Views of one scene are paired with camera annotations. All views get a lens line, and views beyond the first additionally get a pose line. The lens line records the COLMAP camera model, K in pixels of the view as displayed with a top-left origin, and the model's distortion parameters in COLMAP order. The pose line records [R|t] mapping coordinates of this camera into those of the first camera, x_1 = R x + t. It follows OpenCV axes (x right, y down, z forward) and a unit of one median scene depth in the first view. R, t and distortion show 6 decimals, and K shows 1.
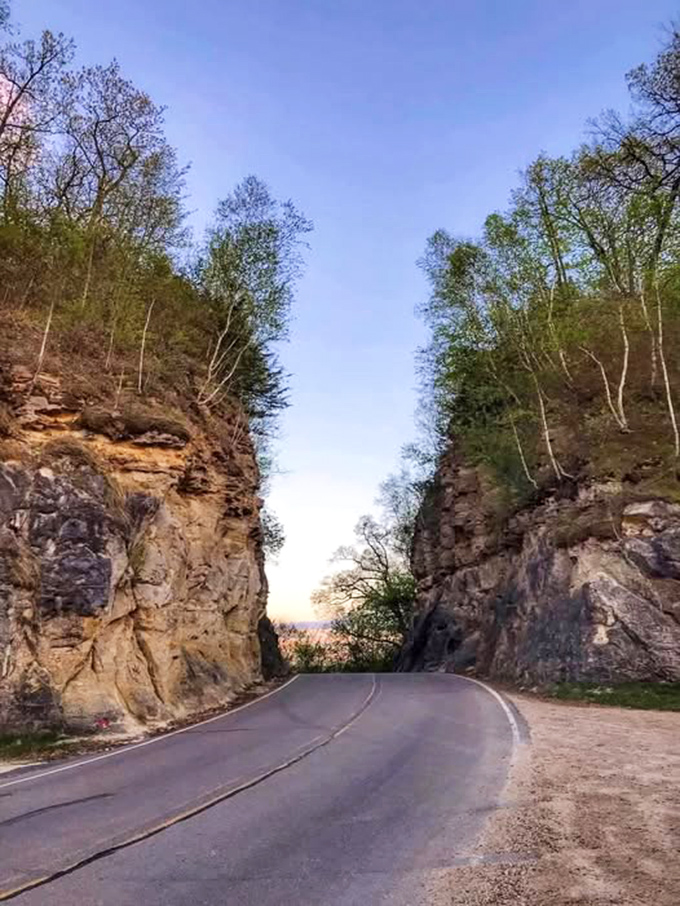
lens RADIAL K [[650.8, 0, 340.0], [0, 650.8, 453.0], [0, 0, 1]] dist [-0.006818, -0.003288]
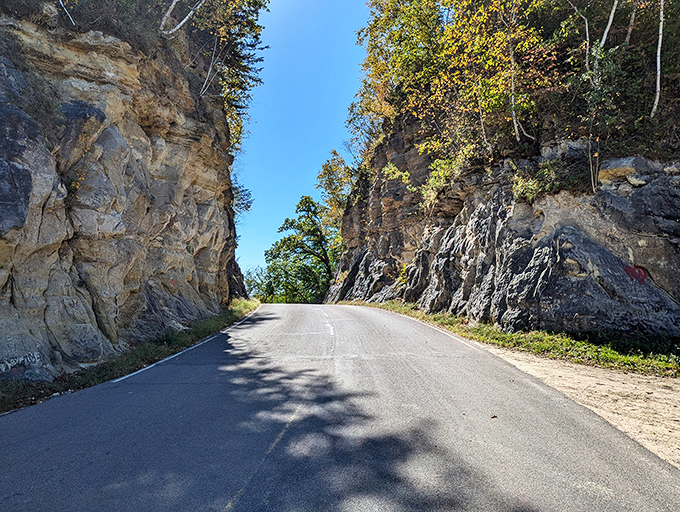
lens RADIAL K [[454.9, 0, 340.0], [0, 454.9, 256.0], [0, 0, 1]] dist [-0.003947, -0.002520]
pose [[0.992647, 0.043404, 0.112997, -0.021676], [-0.067258, 0.973908, 0.216750, 0.072694], [-0.100641, -0.222756, 0.969666, 0.247841]]
